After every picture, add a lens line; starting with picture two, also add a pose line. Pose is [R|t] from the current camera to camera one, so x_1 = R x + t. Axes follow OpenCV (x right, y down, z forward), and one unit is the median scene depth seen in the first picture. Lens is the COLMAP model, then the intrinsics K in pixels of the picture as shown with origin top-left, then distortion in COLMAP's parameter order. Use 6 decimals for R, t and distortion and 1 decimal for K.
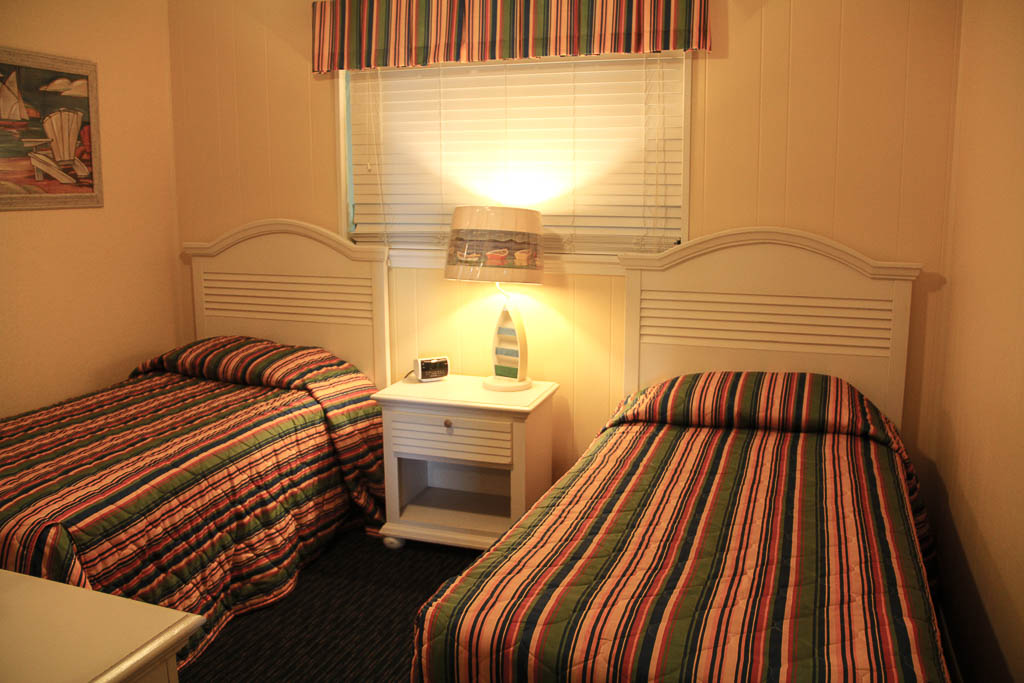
lens RADIAL K [[863.0, 0, 514.3], [0, 863.0, 344.8], [0, 0, 1]] dist [-0.172121, 0.135934]
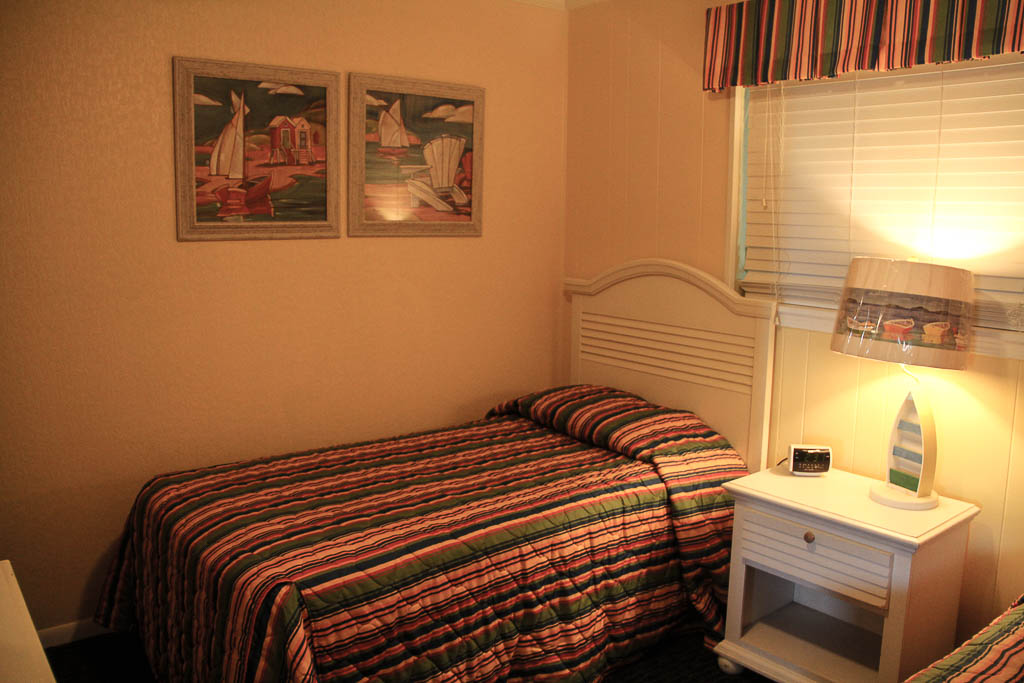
lens RADIAL K [[863.0, 0, 505.0], [0, 863.0, 339.5], [0, 0, 1]] dist [-0.172121, 0.135934]
pose [[0.839378, 0.091168, -0.535847, 0.078203], [-0.114609, 0.993355, -0.010522, -0.043985], [0.531327, 0.070244, 0.844249, 0.201980]]
